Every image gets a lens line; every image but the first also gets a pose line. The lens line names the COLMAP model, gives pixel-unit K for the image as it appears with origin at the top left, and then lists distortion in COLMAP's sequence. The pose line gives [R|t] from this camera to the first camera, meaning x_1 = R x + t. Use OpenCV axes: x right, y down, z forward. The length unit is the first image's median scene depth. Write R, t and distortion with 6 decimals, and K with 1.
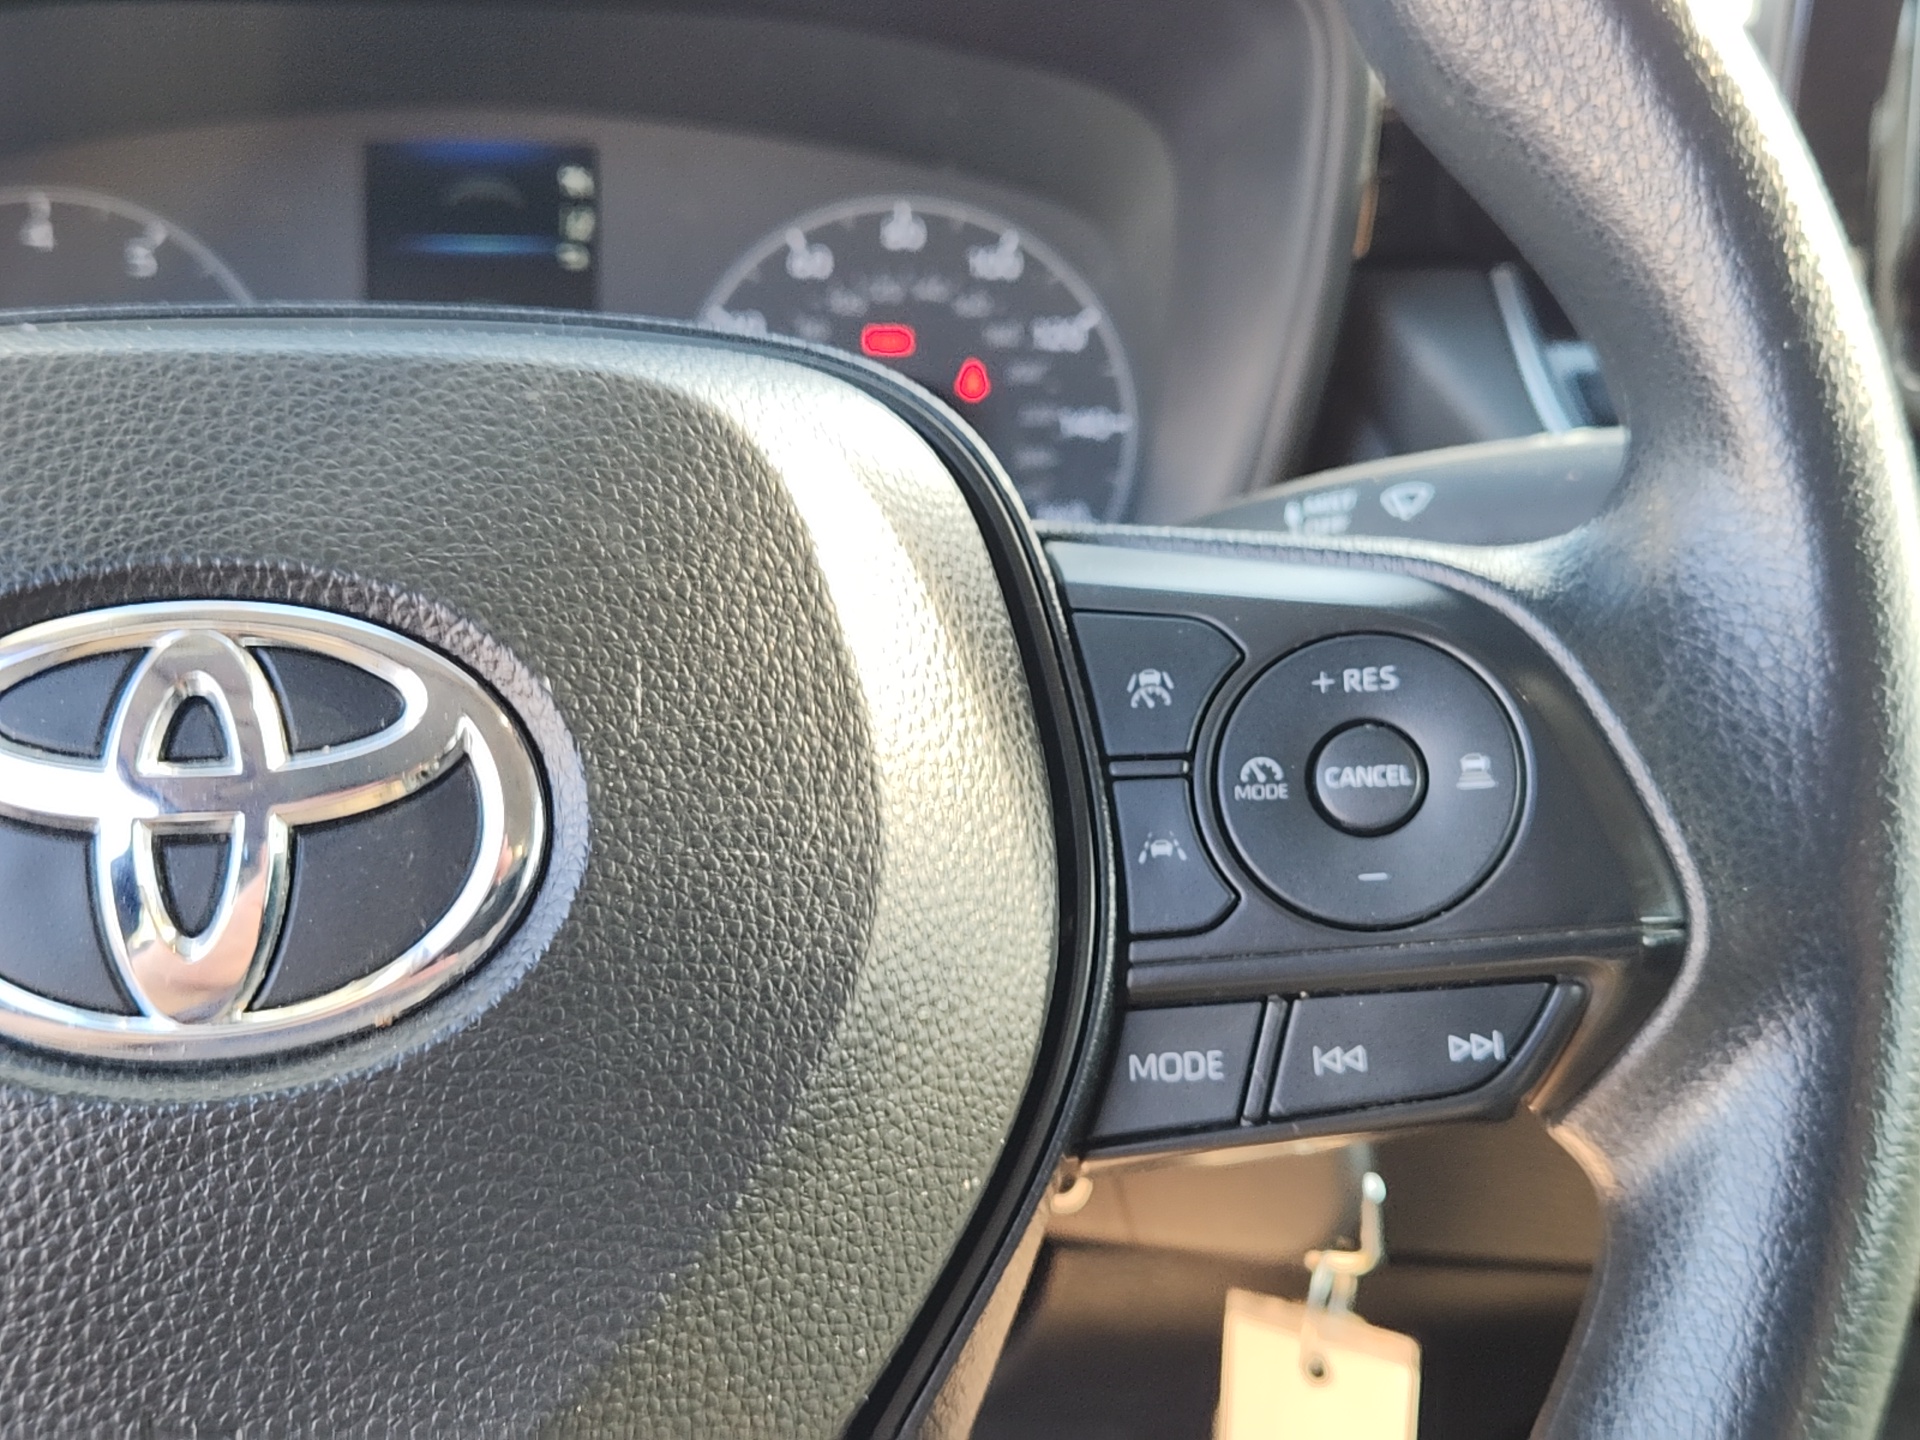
lens RADIAL K [[1410.5, 0, 989.3], [0, 1410.5, 769.6], [0, 0, 1]] dist [0.059596, -0.051886]
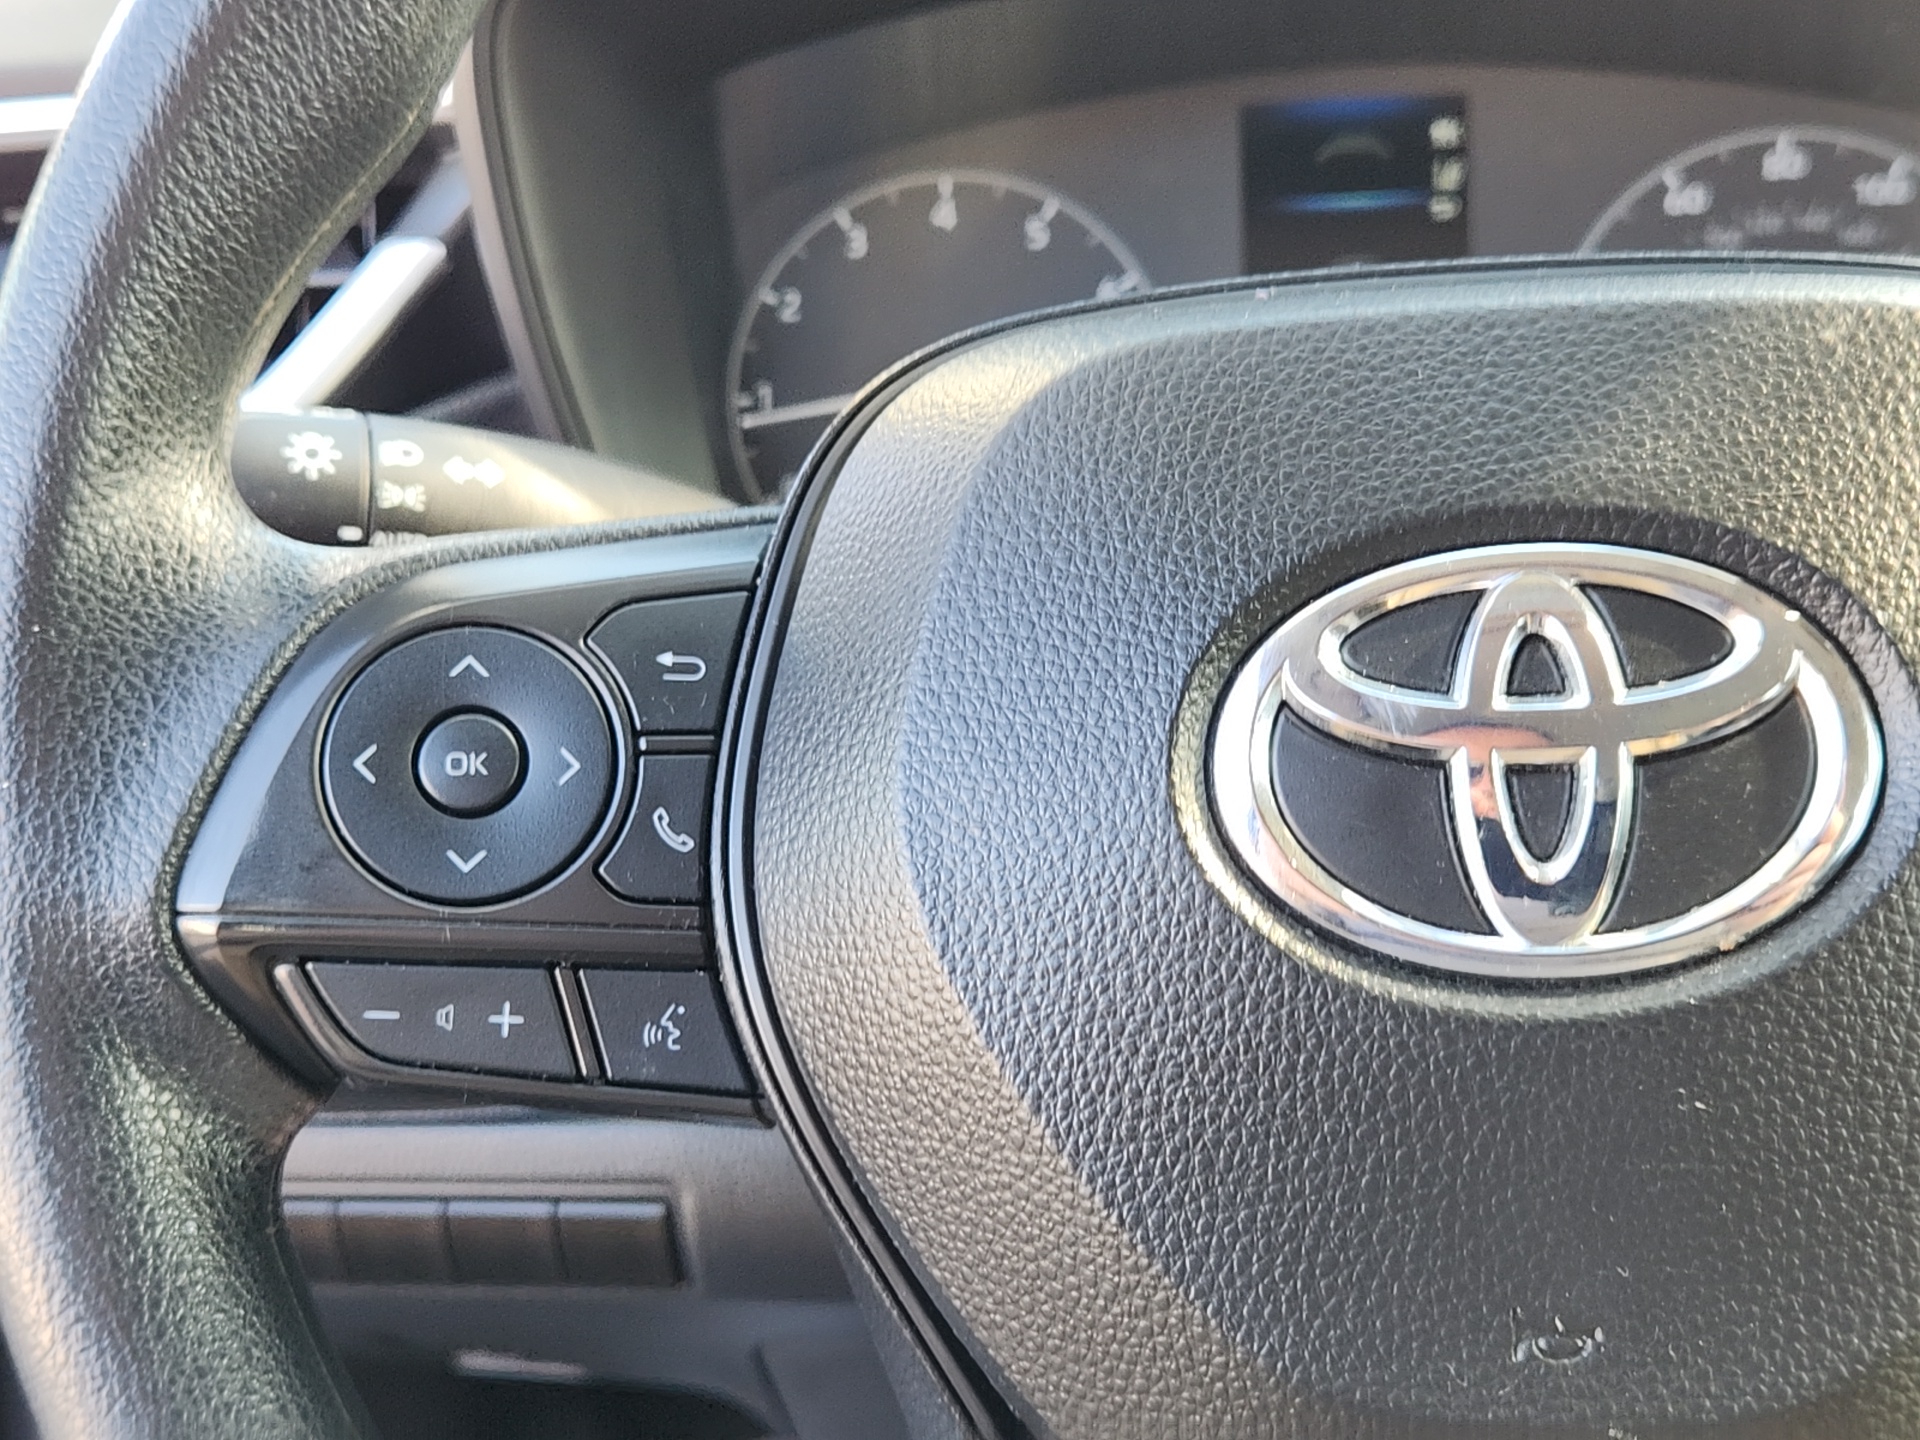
lens RADIAL K [[1415.5, 0, 962.8], [0, 1415.5, 744.3], [0, 0, 1]] dist [0.061912, -0.049418]
pose [[0.992795, -0.000624, -0.119823, -0.839701], [0.002069, 0.999927, 0.011937, 0.016178], [0.119806, -0.012099, 0.992724, -0.098737]]
